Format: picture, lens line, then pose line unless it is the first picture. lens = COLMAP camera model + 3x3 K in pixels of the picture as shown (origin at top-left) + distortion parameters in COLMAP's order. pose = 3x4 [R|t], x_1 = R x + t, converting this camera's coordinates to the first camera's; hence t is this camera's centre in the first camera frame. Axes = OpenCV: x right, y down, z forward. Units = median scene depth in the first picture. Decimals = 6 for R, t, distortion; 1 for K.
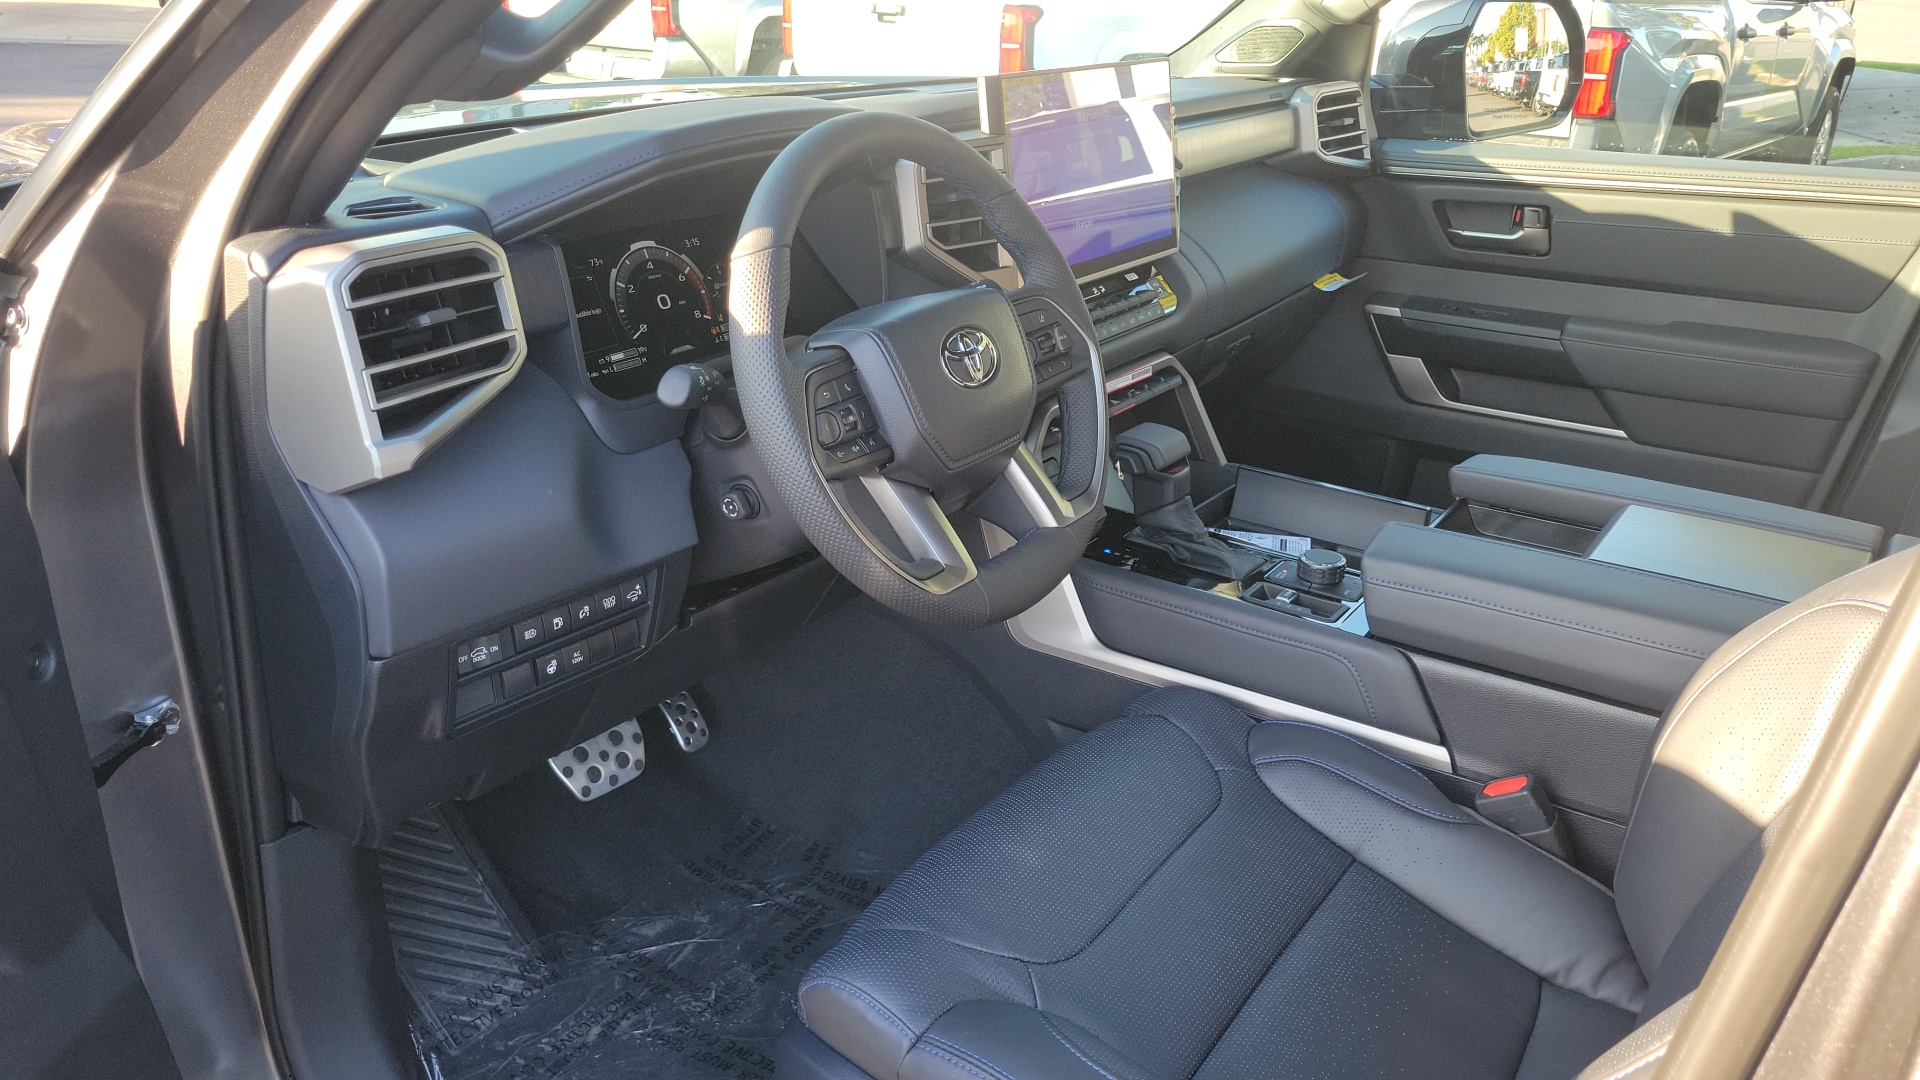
lens RADIAL K [[1453.8, 0, 970.5], [0, 1453.8, 541.7], [0, 0, 1]] dist [0.034727, -0.019129]
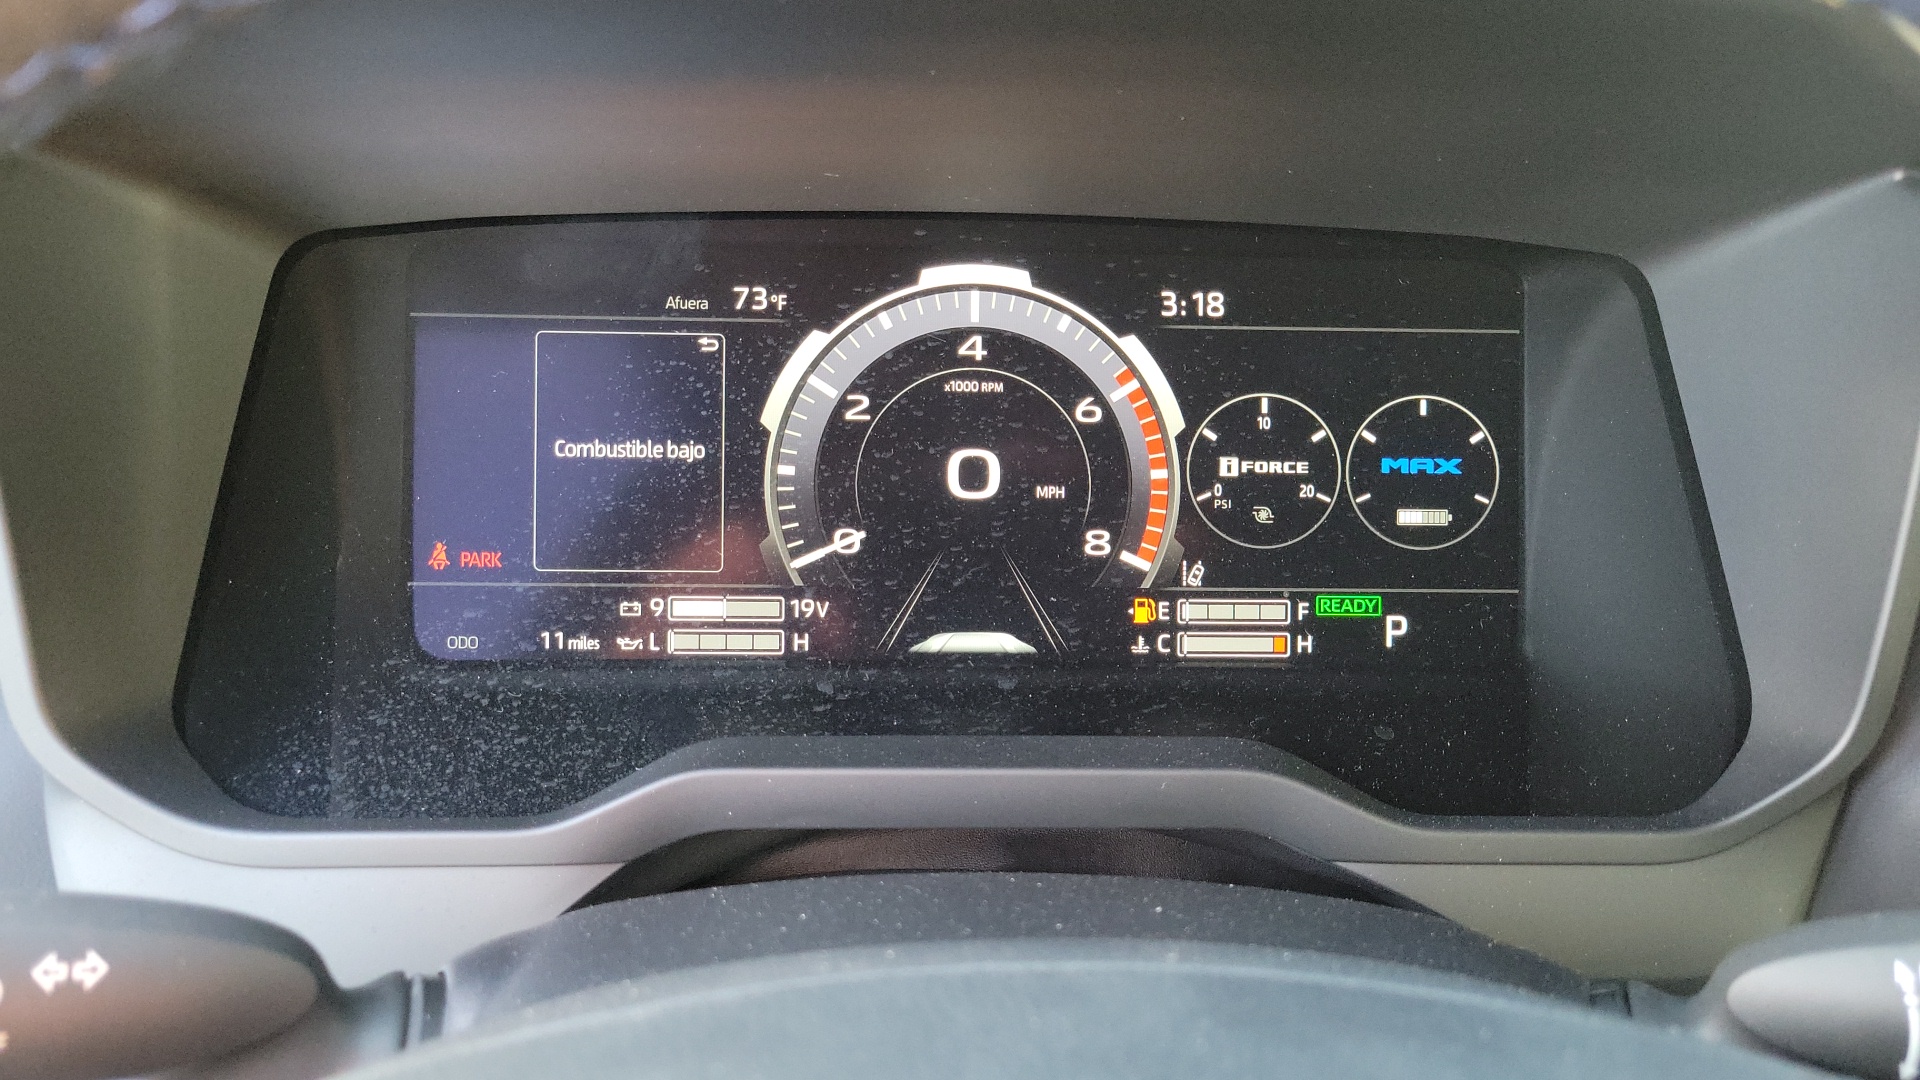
lens RADIAL K [[1453.8, 0, 935.9], [0, 1453.8, 571.6], [0, 0, 1]] dist [0.034727, -0.019129]
pose [[0.596154, 0.328424, -0.732625, 0.006957], [-0.314952, 0.935028, 0.162875, -0.149060], [0.738516, 0.133643, 0.660858, 0.621393]]
